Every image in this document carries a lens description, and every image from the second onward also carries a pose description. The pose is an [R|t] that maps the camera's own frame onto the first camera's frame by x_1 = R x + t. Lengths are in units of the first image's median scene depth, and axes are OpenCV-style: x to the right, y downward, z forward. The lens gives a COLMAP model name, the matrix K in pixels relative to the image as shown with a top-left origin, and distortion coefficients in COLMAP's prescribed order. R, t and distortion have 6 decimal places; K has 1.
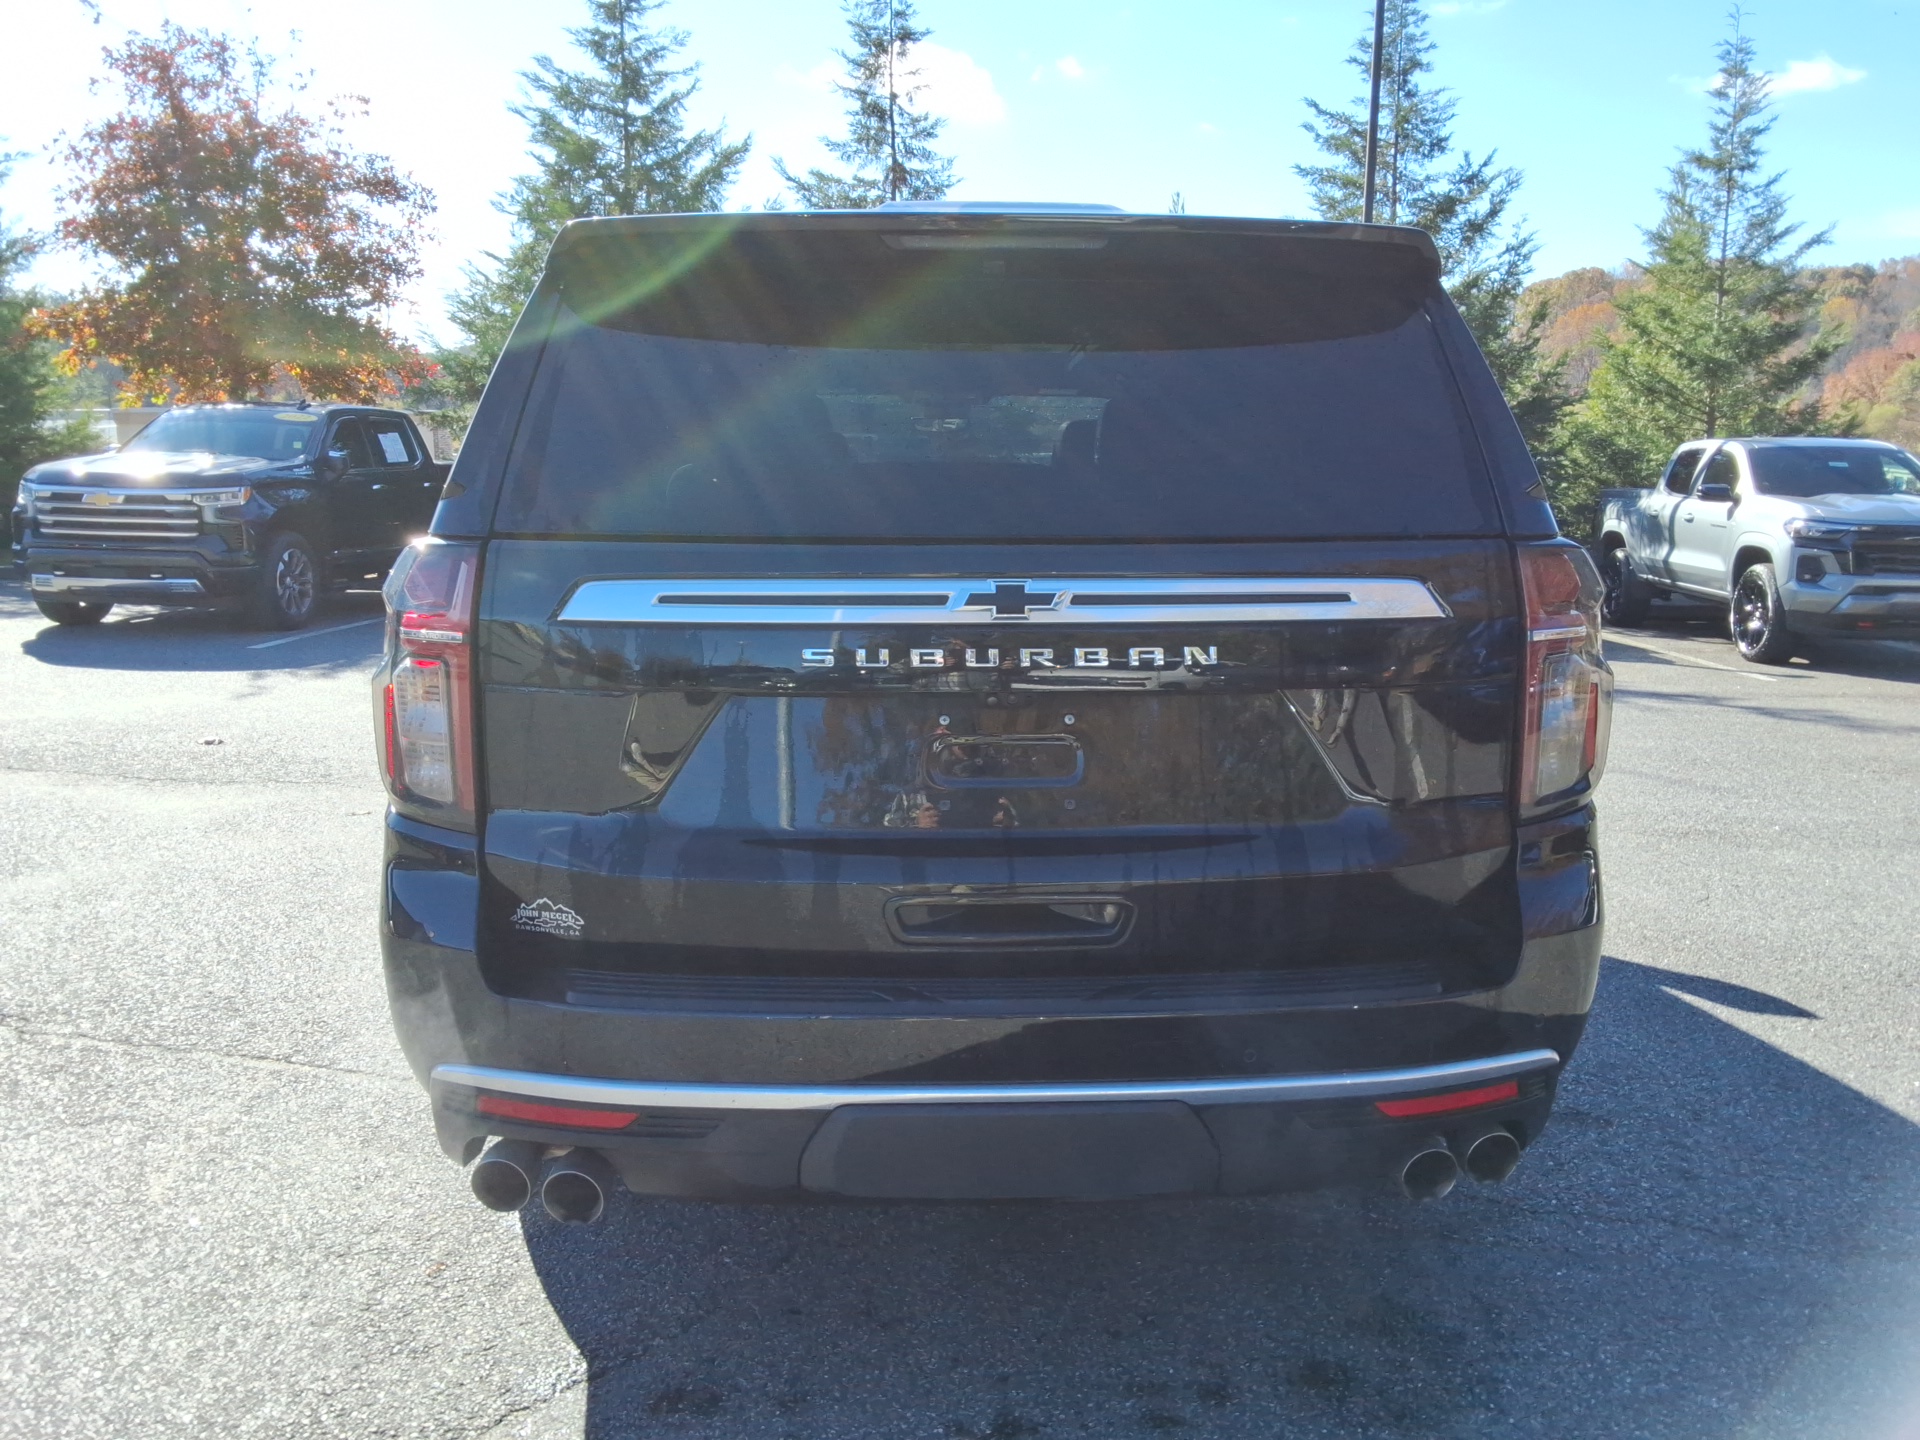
lens RADIAL K [[1540.3, 0, 971.0], [0, 1540.3, 715.9], [0, 0, 1]] dist [0.086576, -0.131878]
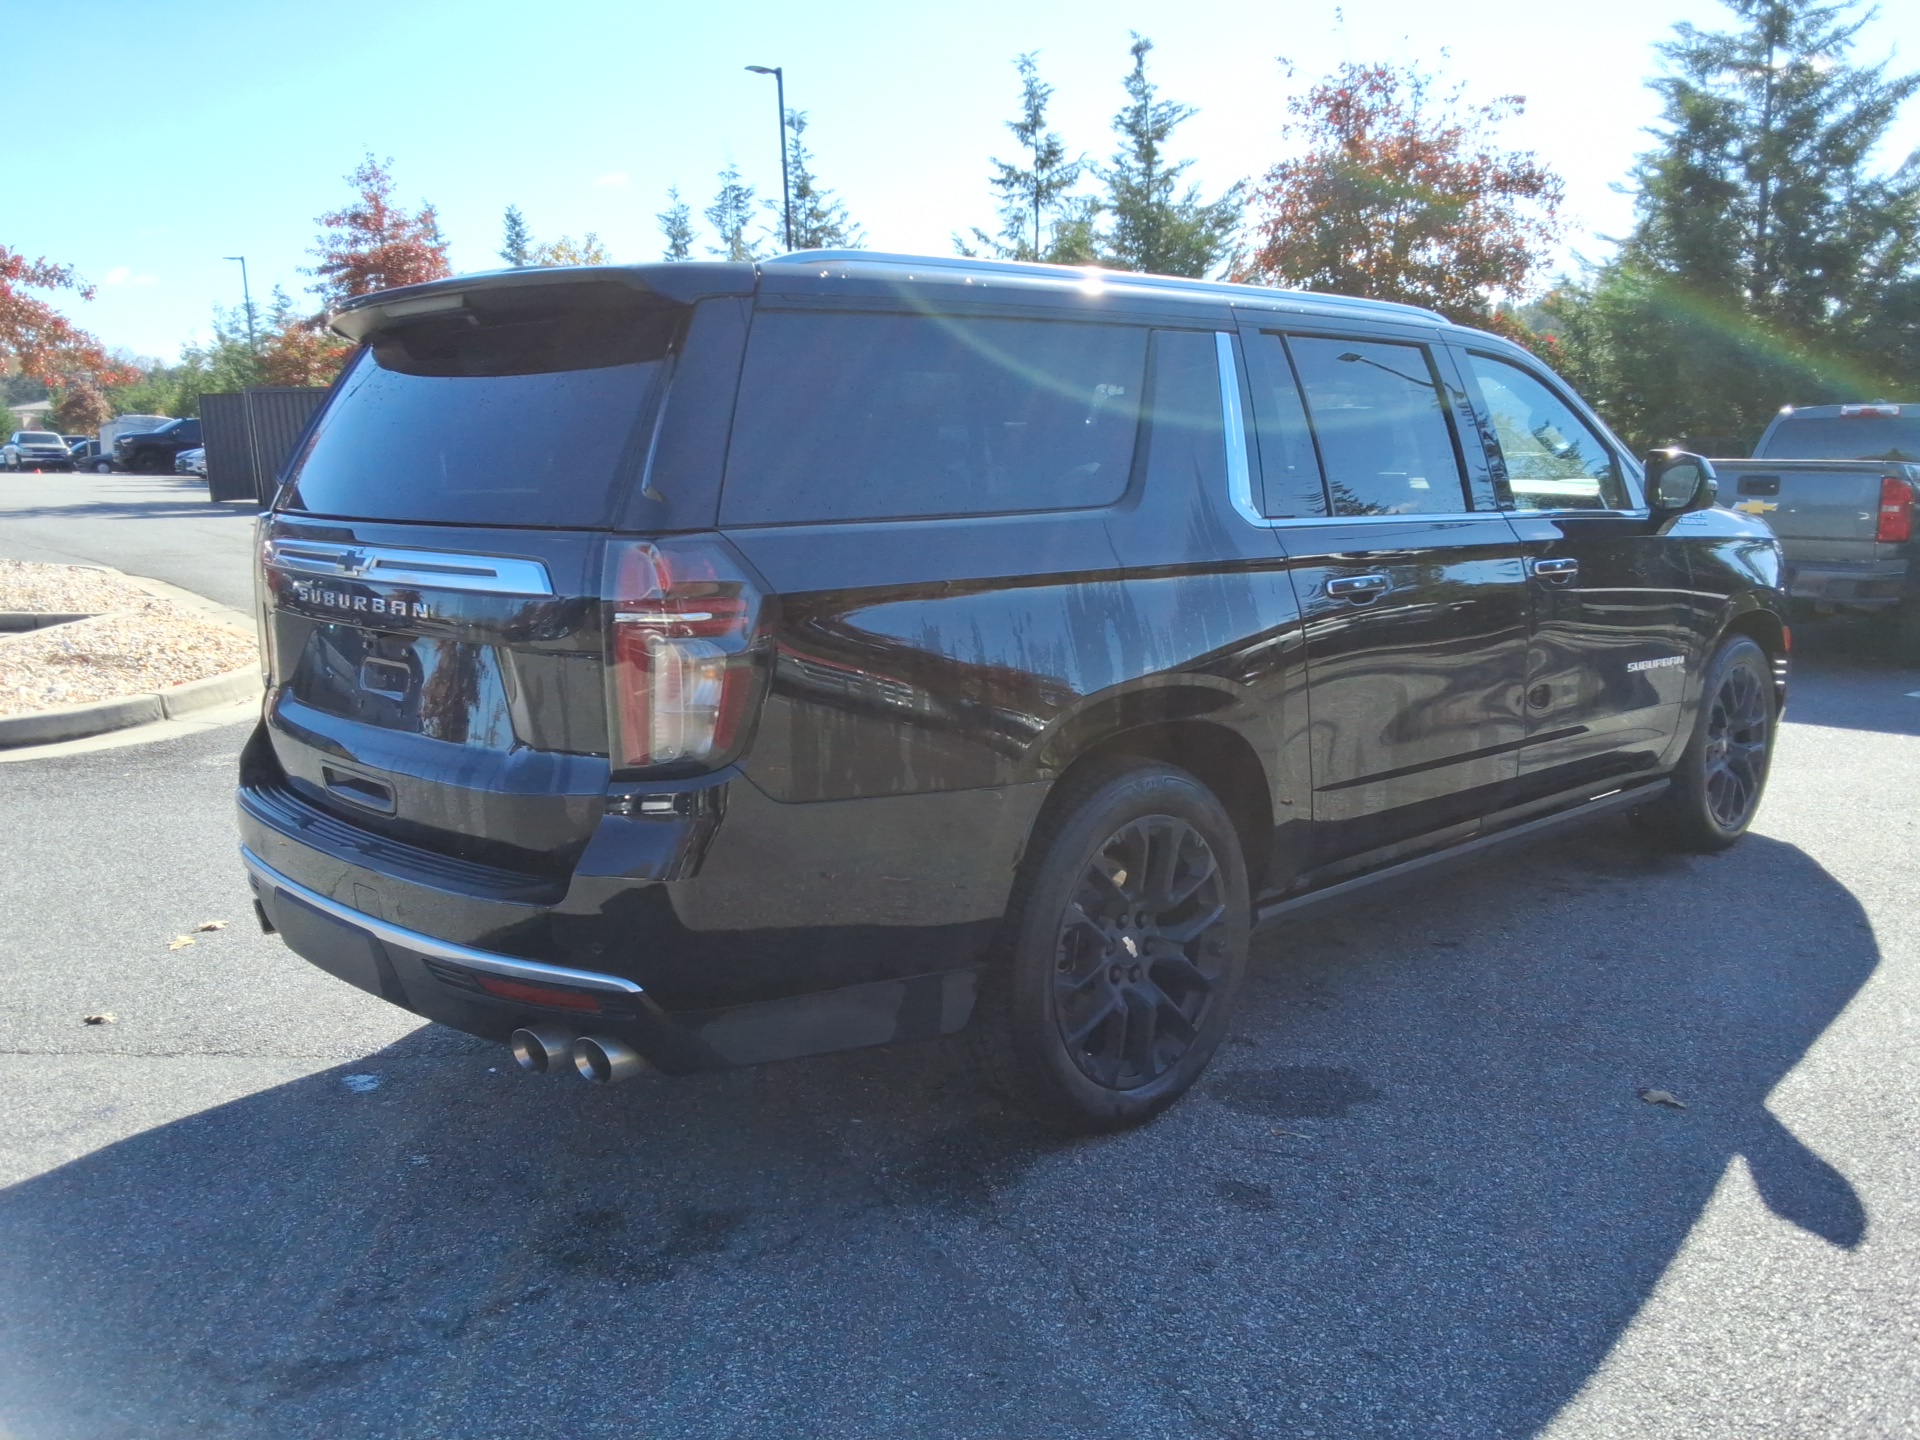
lens RADIAL K [[1540.3, 0, 967.7], [0, 1540.3, 715.4], [0, 0, 1]] dist [0.086576, -0.131878]
pose [[0.669170, 0.112047, -0.734614, 0.182332], [-0.106250, 0.992837, 0.054648, -0.008987], [0.735474, 0.041485, 0.676281, 0.055375]]
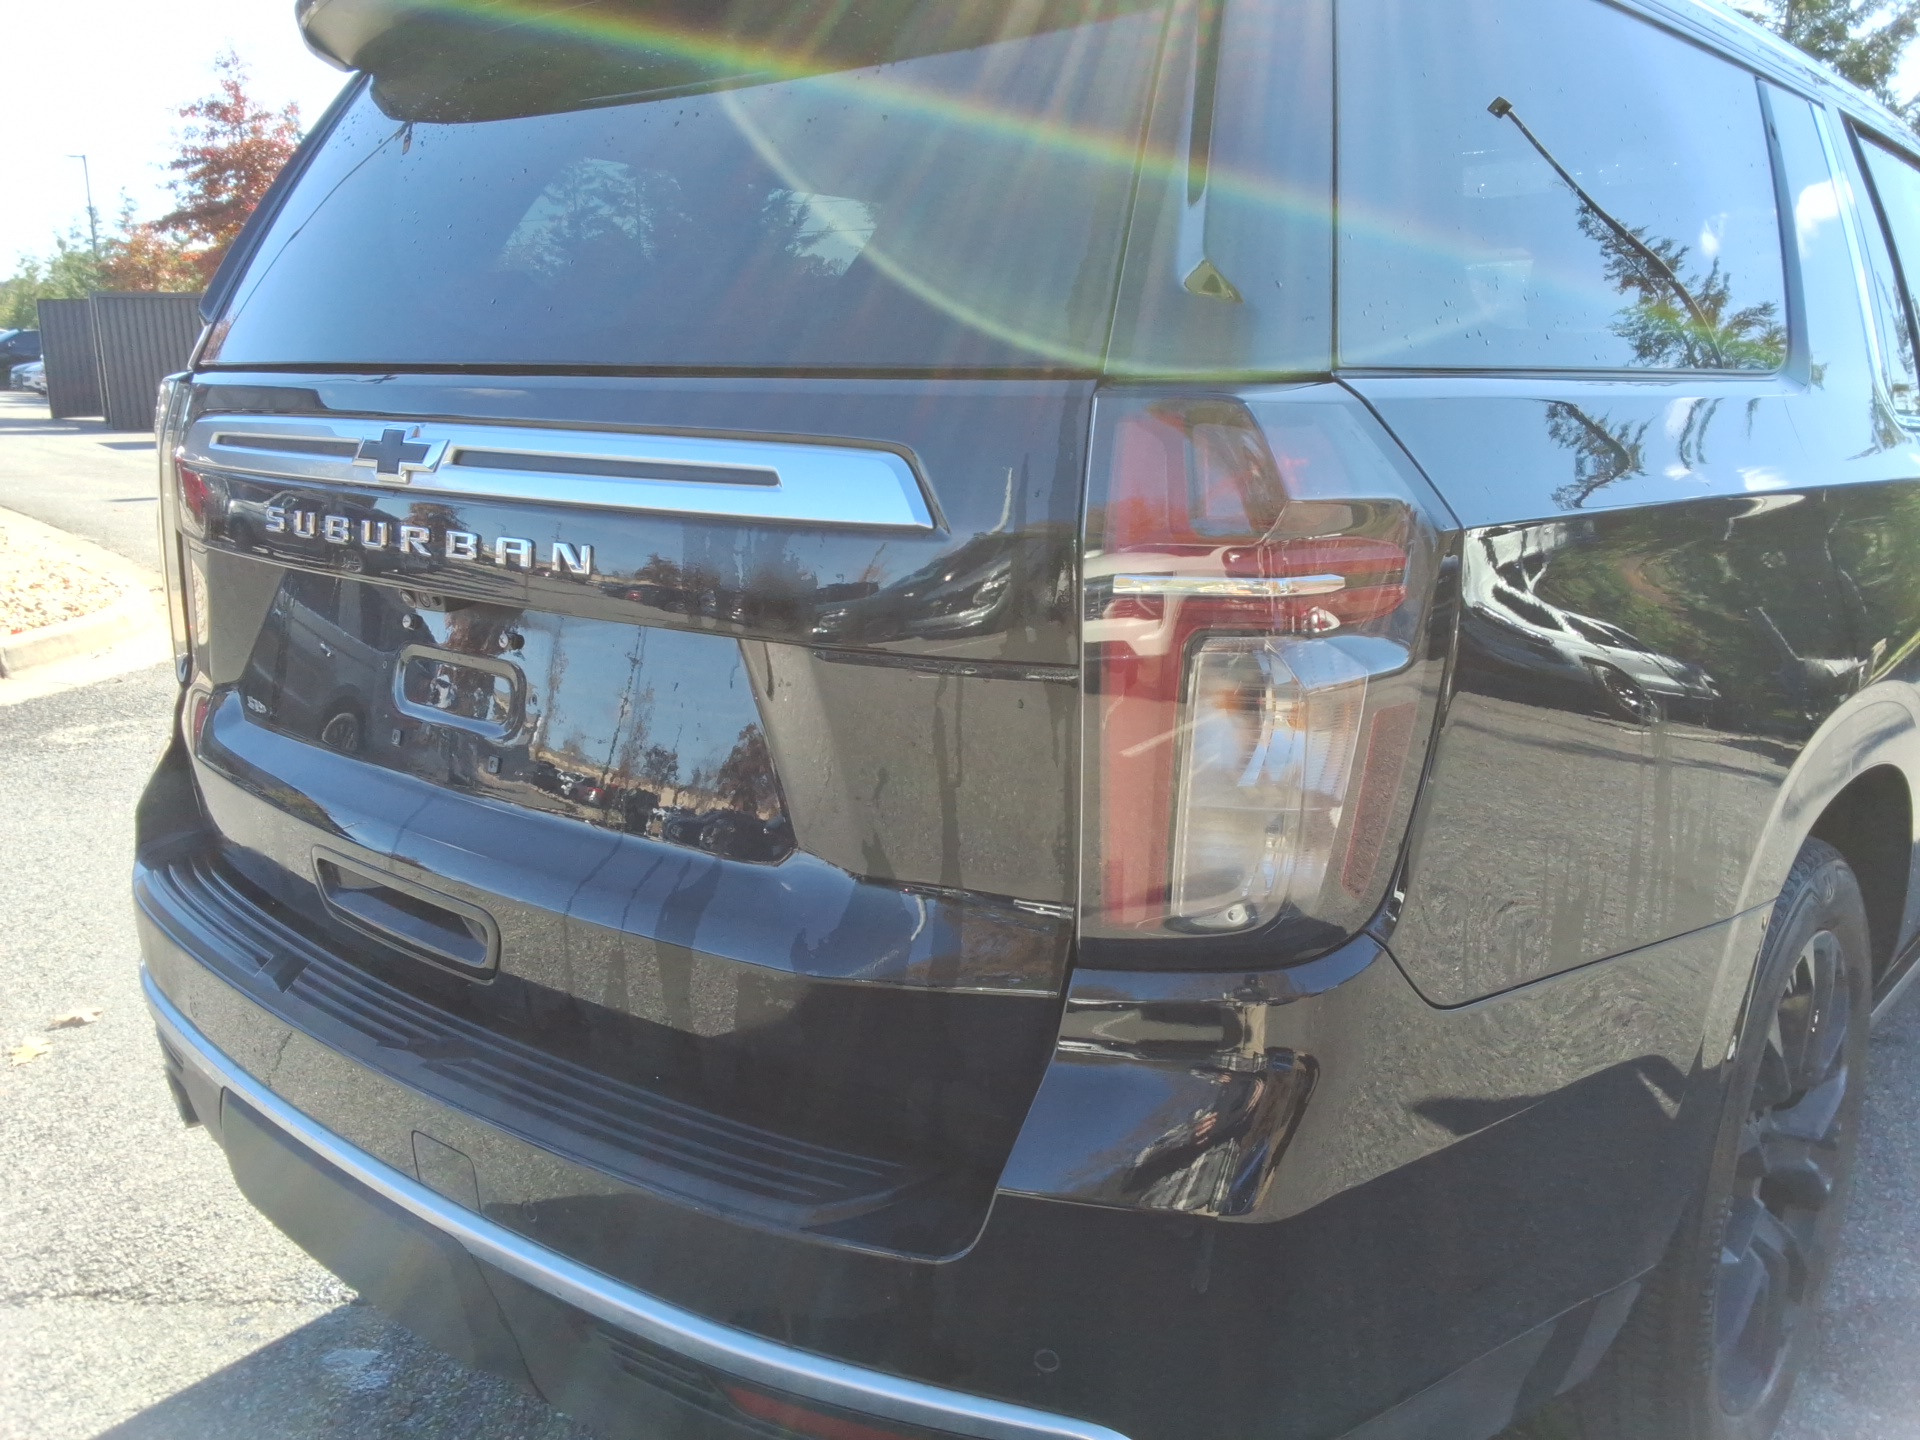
lens RADIAL K [[1540.3, 0, 958.4], [0, 1540.3, 714.7], [0, 0, 1]] dist [0.086576, -0.131878]
pose [[0.720767, 0.143392, -0.678184, 0.085526], [-0.118263, 0.989464, 0.083520, -0.005831], [0.683014, 0.020006, 0.730131, 0.082034]]
